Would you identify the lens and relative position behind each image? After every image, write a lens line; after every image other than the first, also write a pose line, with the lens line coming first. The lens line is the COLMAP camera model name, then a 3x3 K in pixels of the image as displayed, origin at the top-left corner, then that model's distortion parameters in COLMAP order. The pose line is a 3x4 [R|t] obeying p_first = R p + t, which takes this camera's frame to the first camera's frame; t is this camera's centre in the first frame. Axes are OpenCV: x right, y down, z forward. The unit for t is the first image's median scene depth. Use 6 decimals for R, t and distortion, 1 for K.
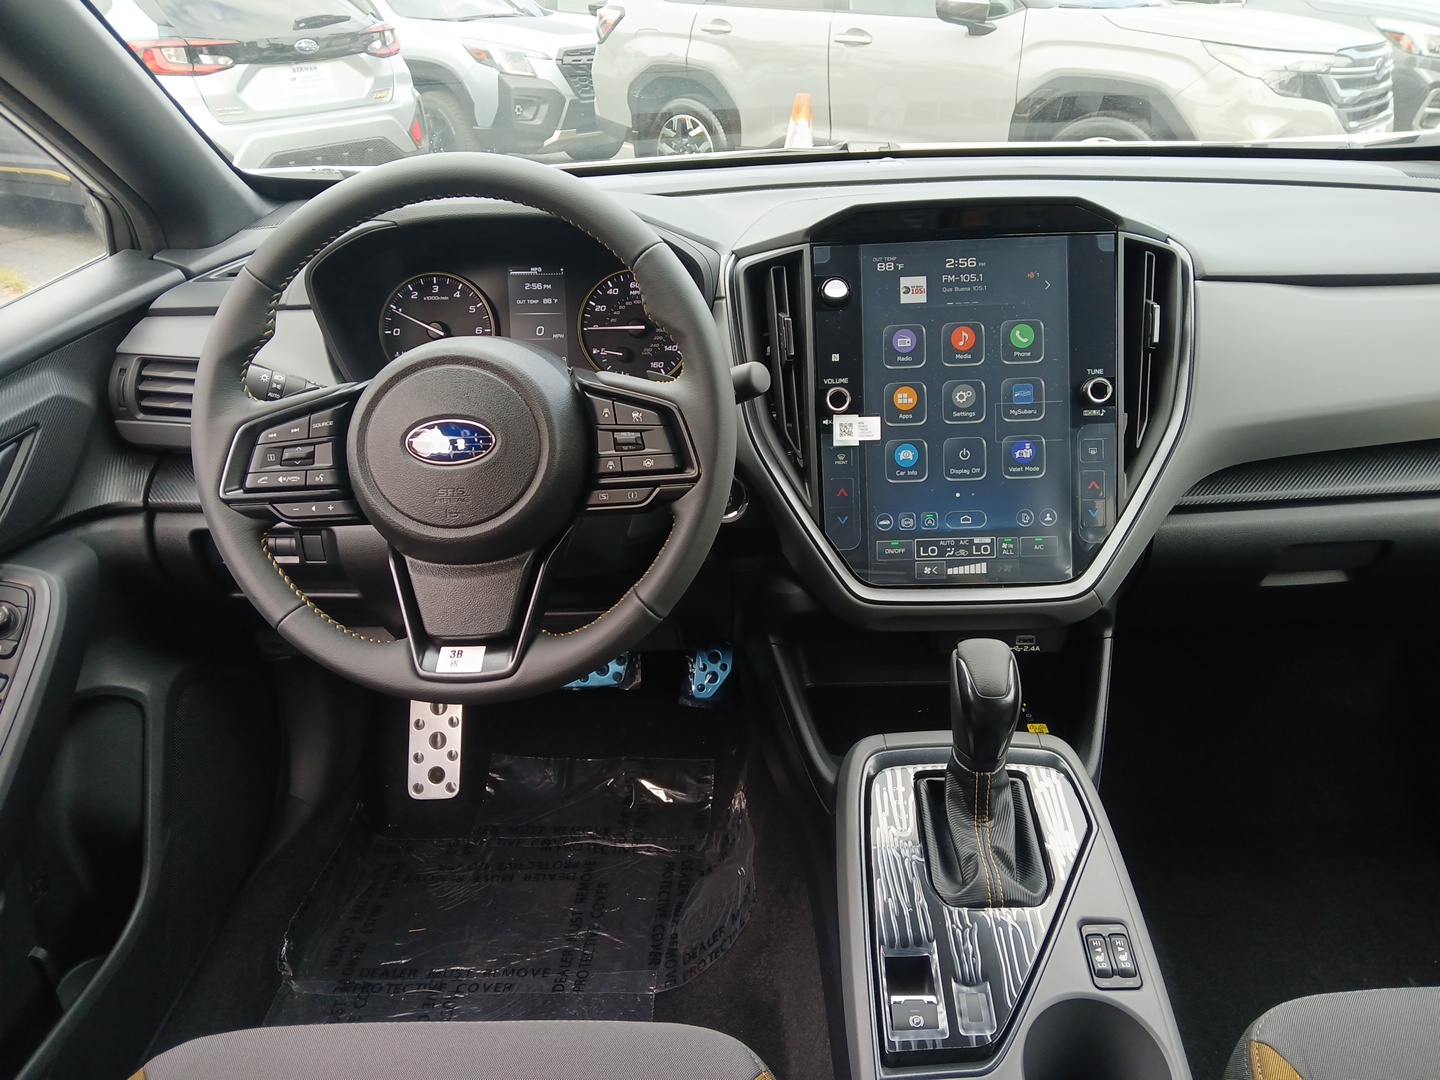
lens RADIAL K [[1085.3, 0, 739.7], [0, 1085.3, 567.4], [0, 0, 1]] dist [0.090520, -0.193234]
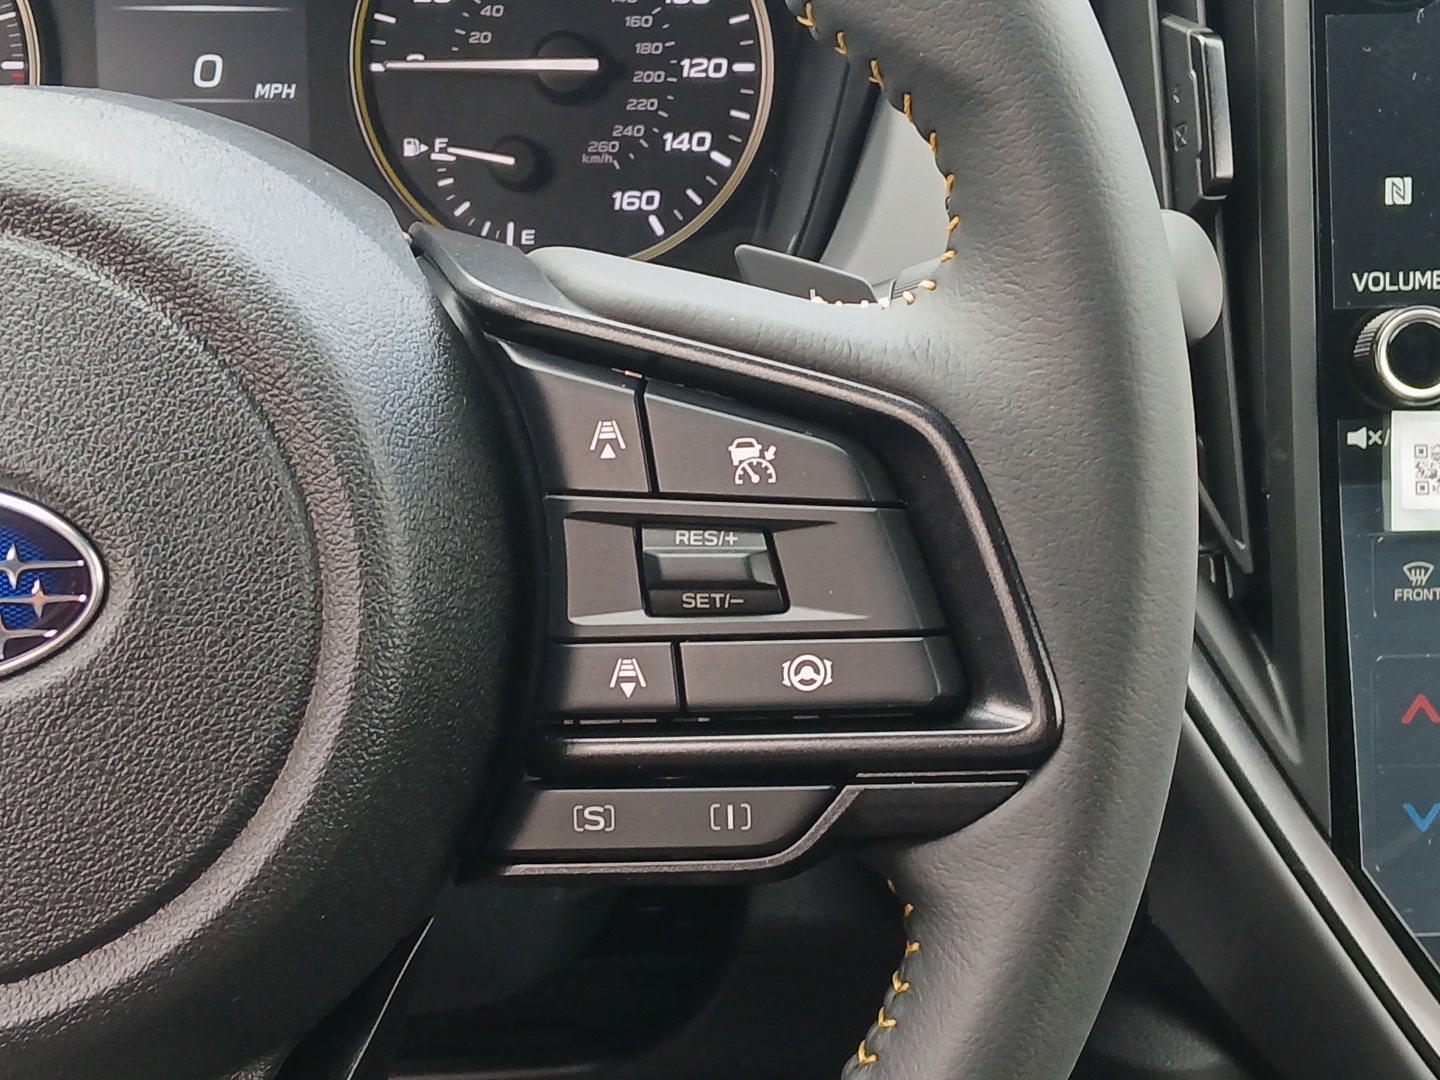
lens RADIAL K [[2435.2, 0, 723.3], [0, 2435.2, 588.1], [0, 0, 1]] dist [0.123817, -0.207766]
pose [[0.996653, 0.001168, 0.081736, -0.119440], [-0.000190, 0.999928, -0.011975, -0.090840], [-0.081745, 0.011919, 0.996582, 0.429744]]
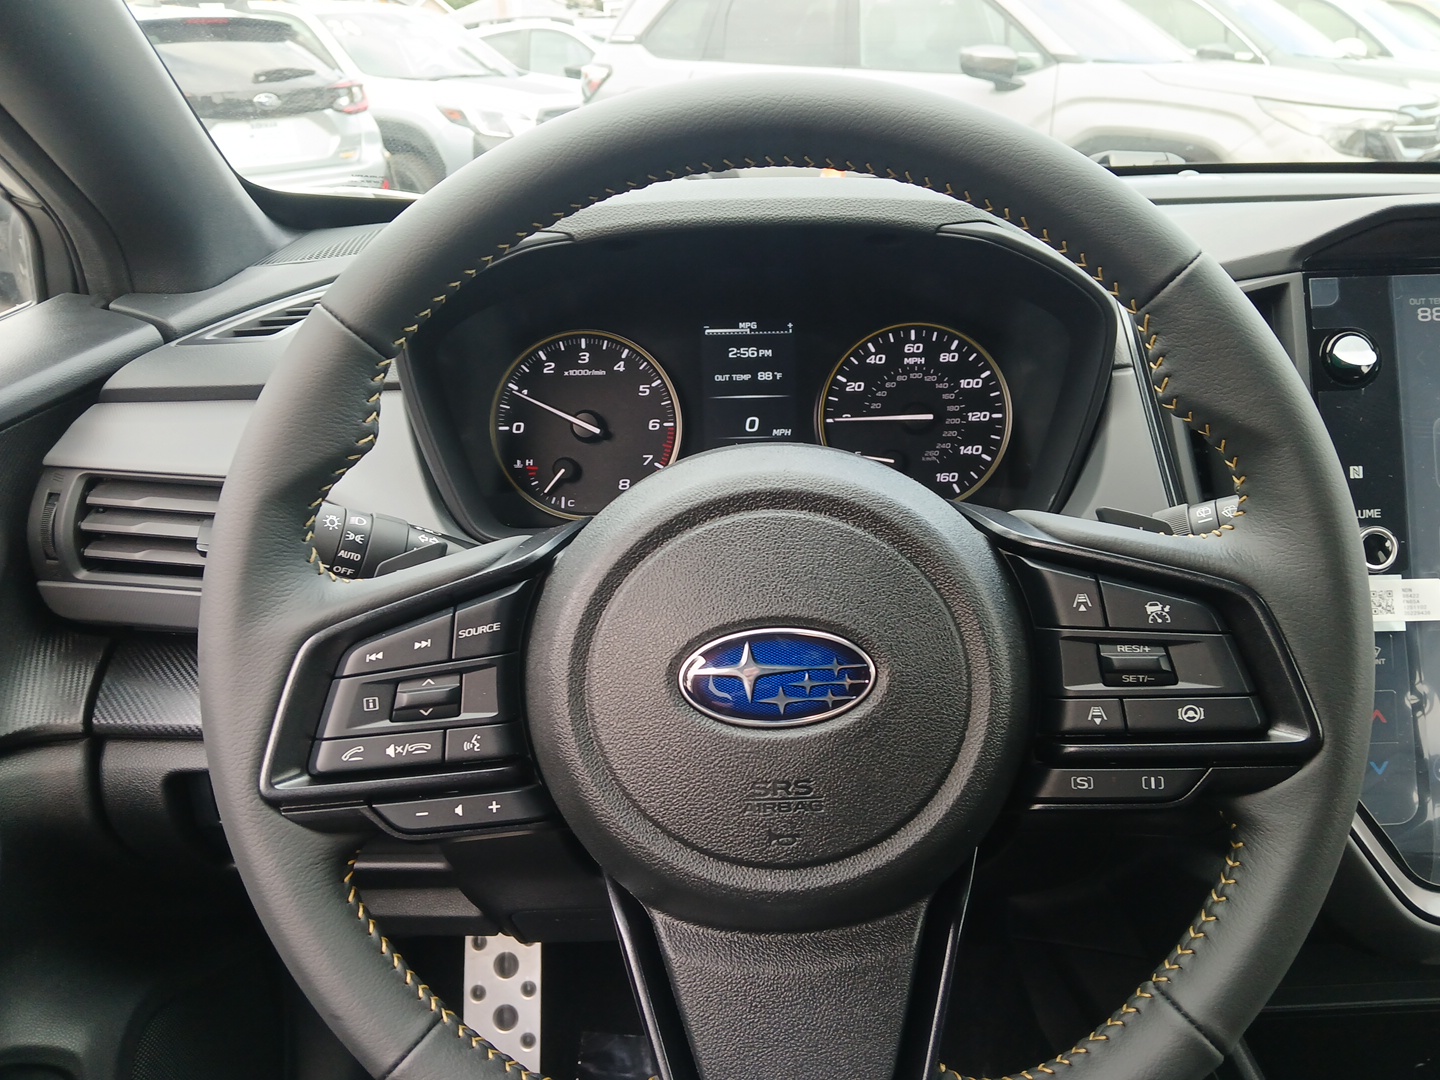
lens RADIAL K [[1114.7, 0, 717.5], [0, 1114.7, 568.0], [0, 0, 1]] dist [0.099866, -0.215749]
pose [[0.999648, -0.006647, 0.025666, -0.250980], [0.008443, 0.997475, -0.070508, -0.106334], [-0.025132, 0.070700, 0.997181, 0.440984]]
